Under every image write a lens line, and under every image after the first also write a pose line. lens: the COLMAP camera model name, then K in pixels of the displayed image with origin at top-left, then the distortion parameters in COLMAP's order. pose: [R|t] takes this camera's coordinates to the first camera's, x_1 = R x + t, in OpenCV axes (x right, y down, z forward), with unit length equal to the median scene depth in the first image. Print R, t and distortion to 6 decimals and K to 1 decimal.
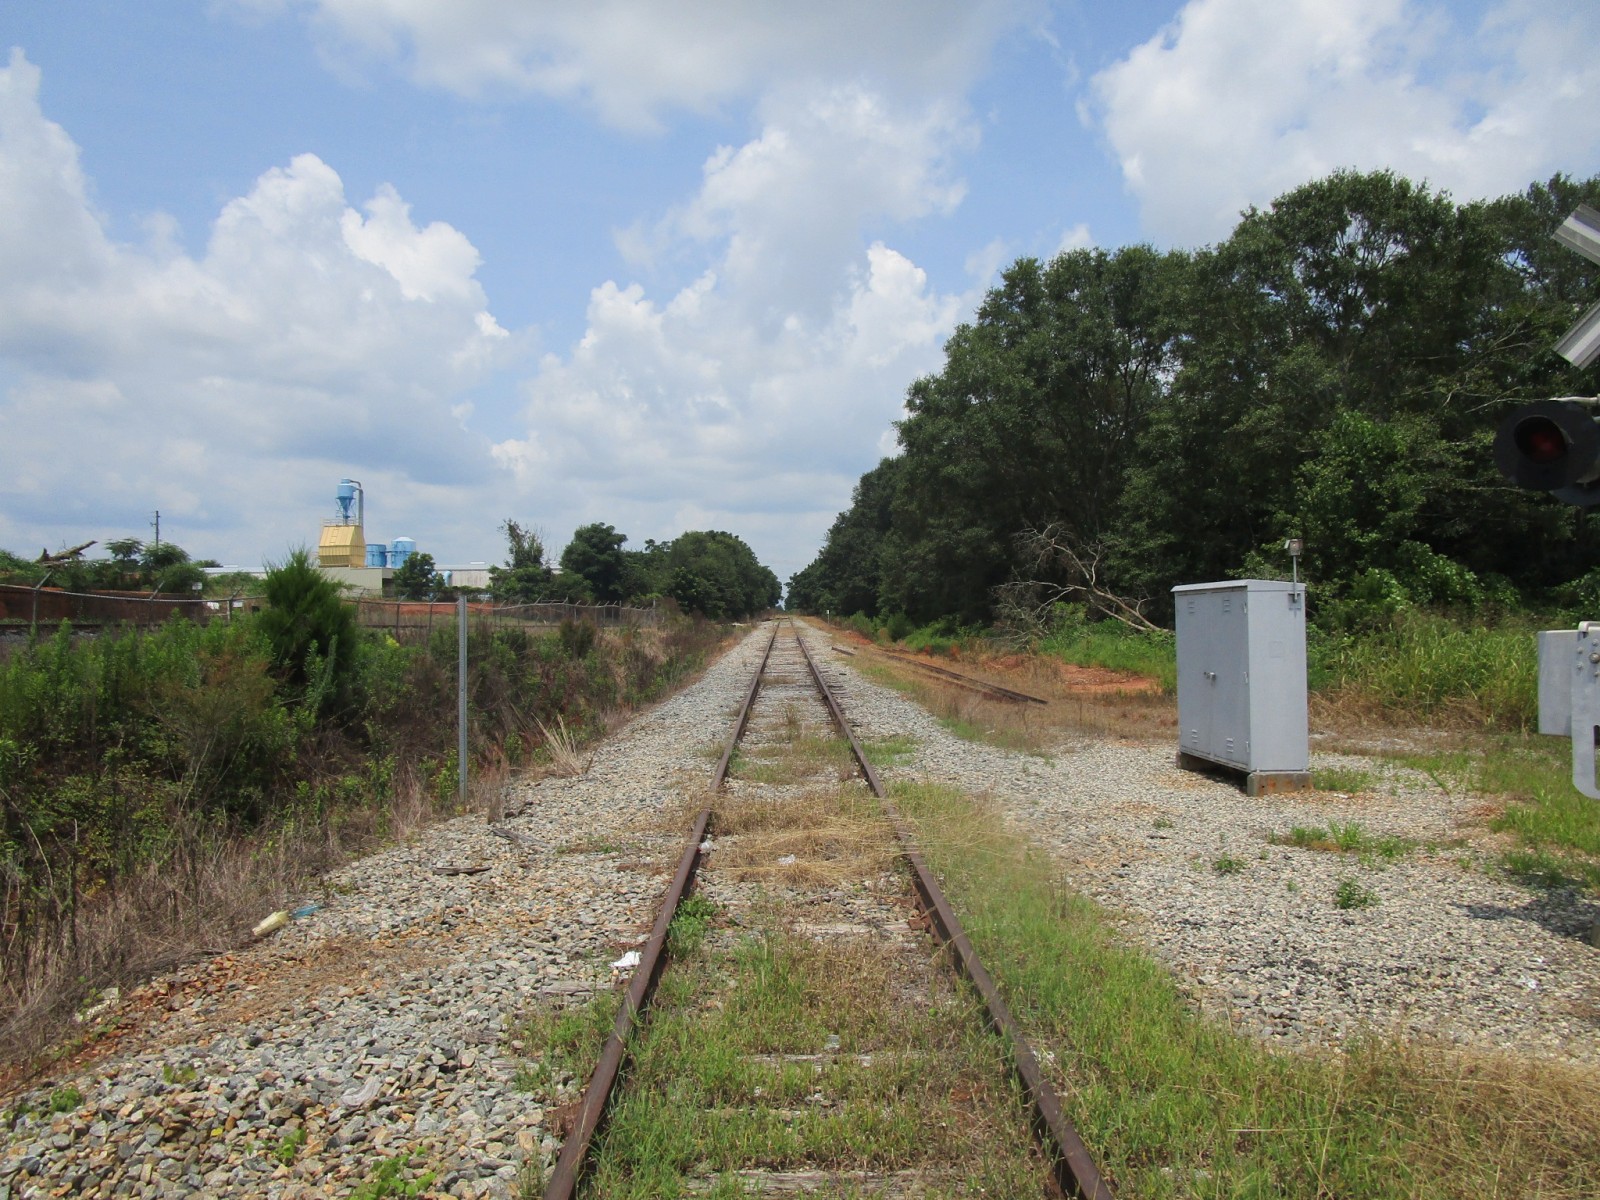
lens RADIAL K [[1136.2, 0, 807.2], [0, 1136.2, 604.9], [0, 0, 1]] dist [-0.042894, 0.029700]
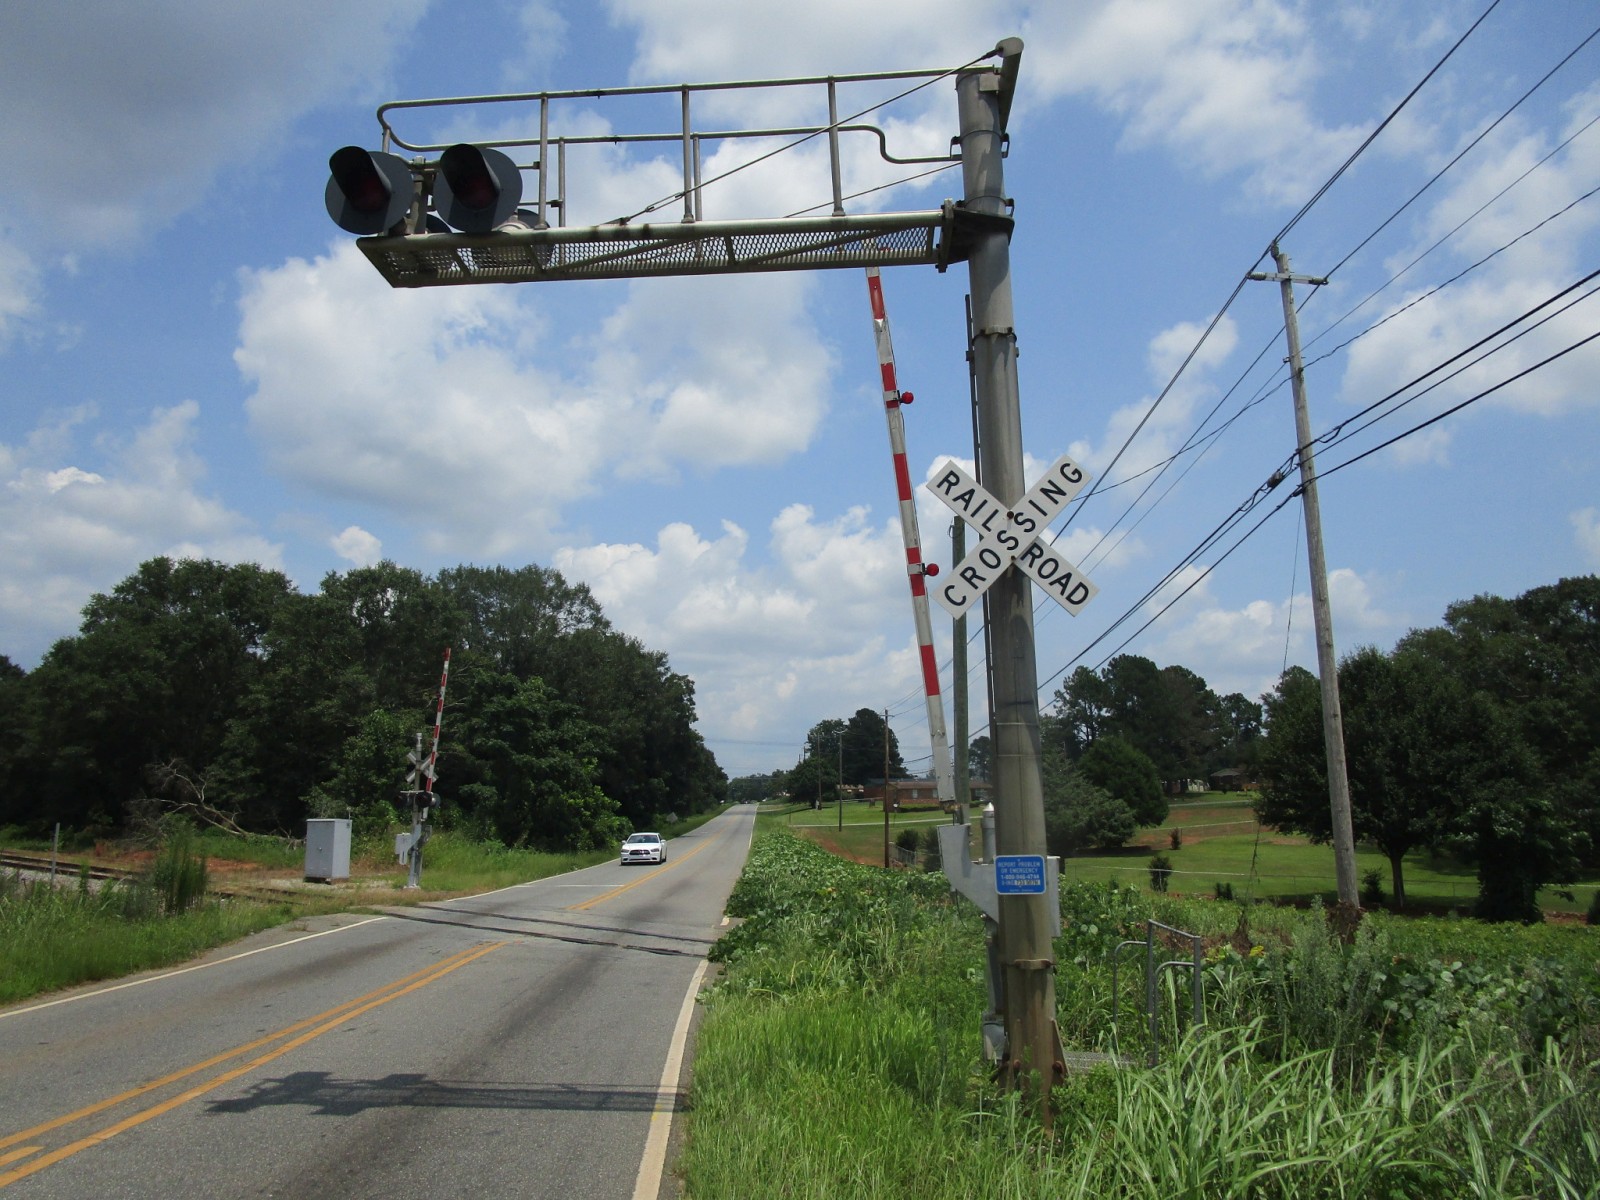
lens RADIAL K [[1108.2, 0, 800.0], [0, 1108.2, 600.0], [0, 0, 1]] dist [-0.021012, 0.003216]
pose [[0.687309, 0.140631, 0.712622, -0.288062], [-0.007721, 0.982438, -0.186431, -0.016026], [-0.726324, 0.122633, 0.676324, -0.604892]]
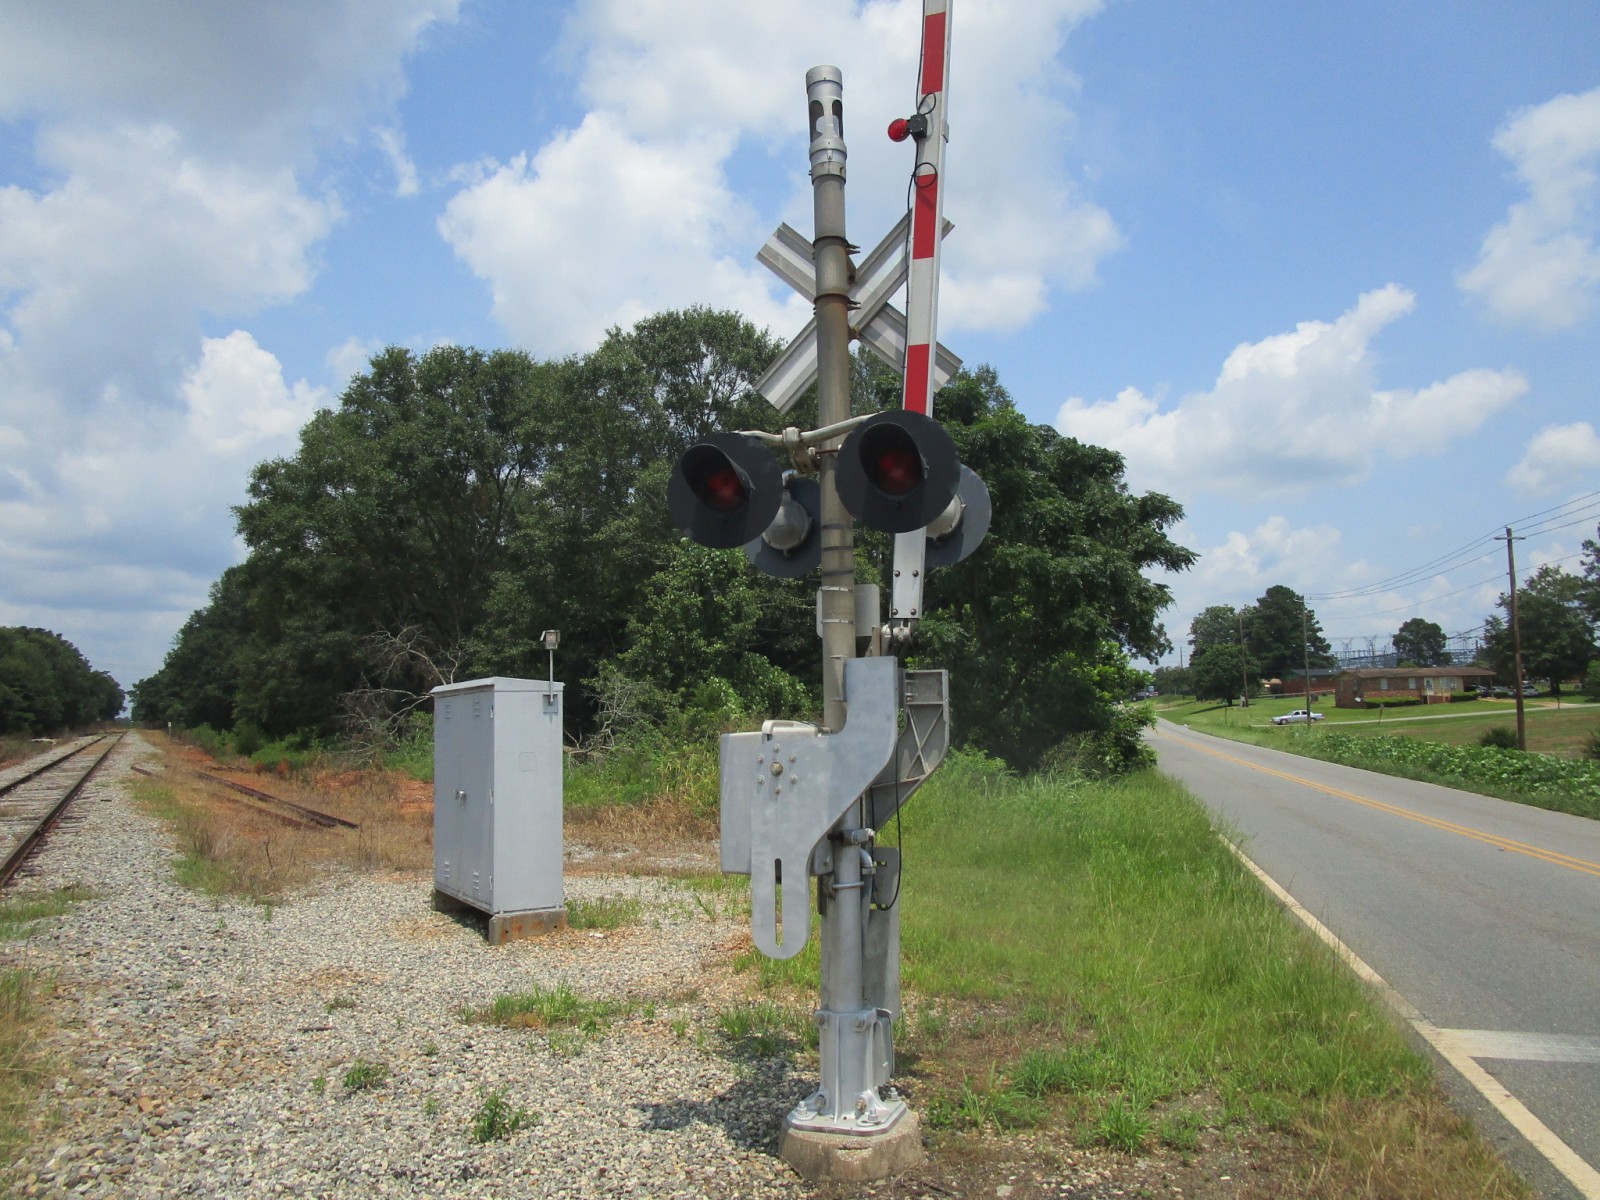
lens RADIAL K [[1136.2, 0, 807.2], [0, 1136.2, 604.9], [0, 0, 1]] dist [-0.042894, 0.029700]
pose [[0.867117, 0.044754, 0.496090, 0.042357], [0.003965, 0.995304, -0.096721, 0.001475], [-0.498089, 0.085835, 0.862867, 0.040140]]
